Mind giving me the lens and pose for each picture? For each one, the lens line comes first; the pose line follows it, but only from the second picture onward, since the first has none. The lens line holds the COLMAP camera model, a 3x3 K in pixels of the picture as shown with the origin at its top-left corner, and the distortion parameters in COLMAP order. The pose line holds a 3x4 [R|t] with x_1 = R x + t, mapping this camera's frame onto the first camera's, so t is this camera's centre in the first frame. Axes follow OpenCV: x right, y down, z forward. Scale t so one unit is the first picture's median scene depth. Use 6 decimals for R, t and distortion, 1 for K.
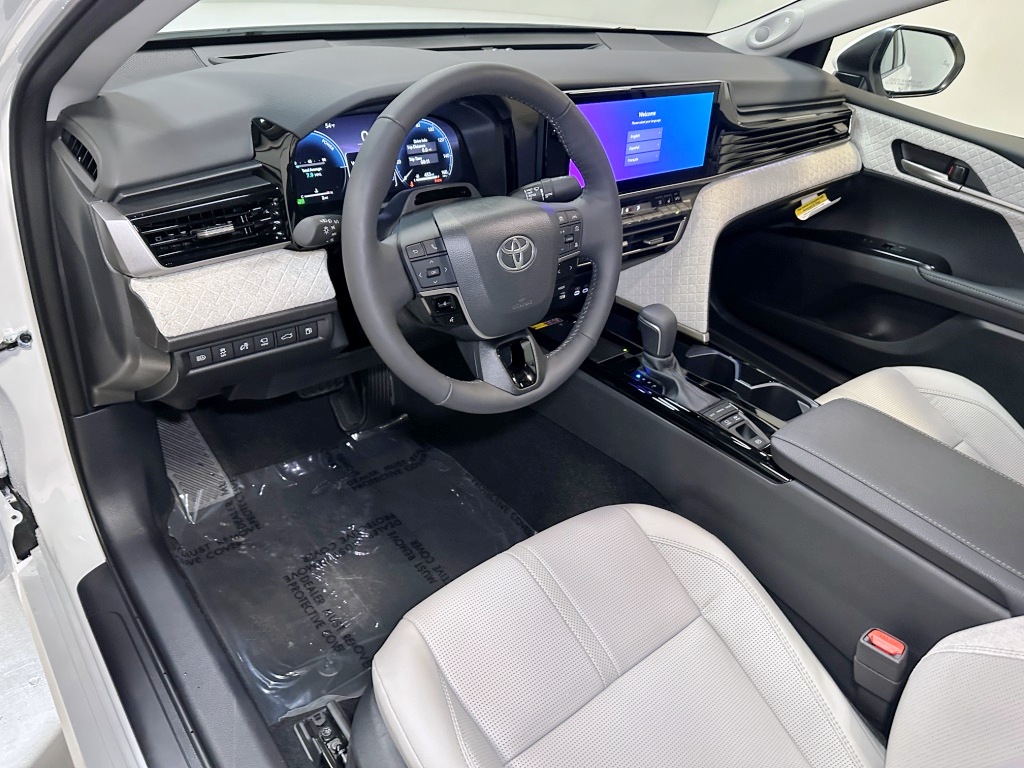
lens RADIAL K [[698.5, 0, 512.0], [0, 698.5, 384.0], [0, 0, 1]] dist [0.004847, 0.001685]
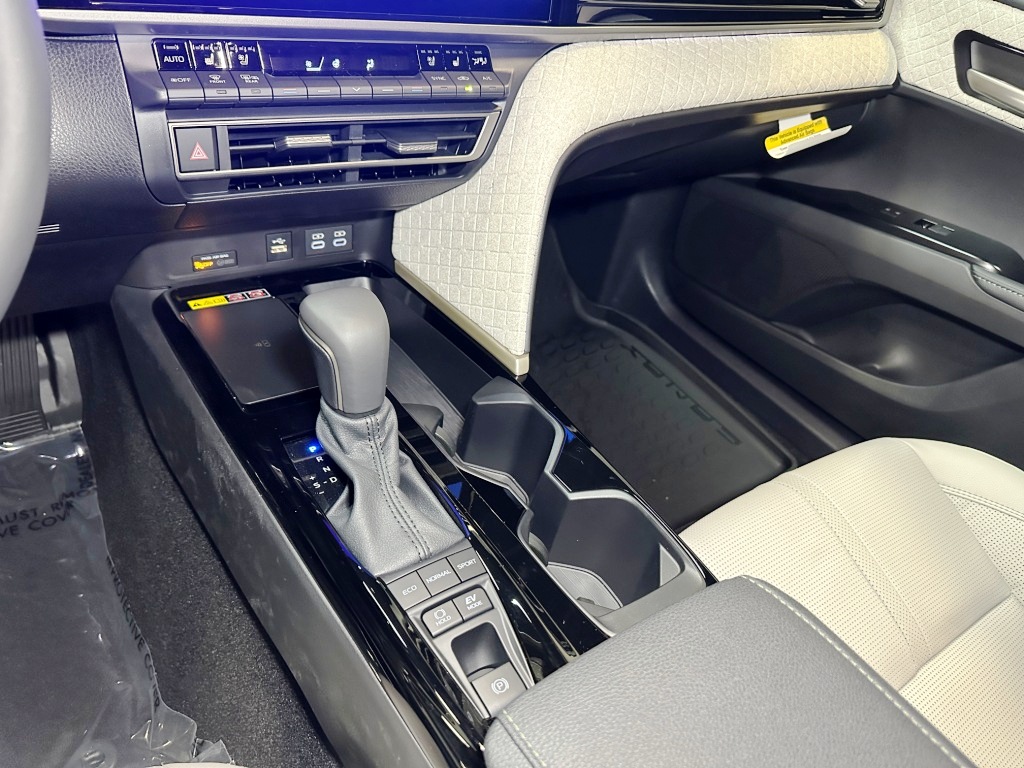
lens RADIAL K [[748.6, 0, 512.0], [0, 748.6, 384.0], [0, 0, 1]] dist [0.006383, 0.001108]
pose [[0.994581, 0.103831, 0.005317, 0.226937], [-0.103967, 0.993249, 0.051461, -0.066853], [0.000062, -0.051735, 0.998661, 0.405600]]
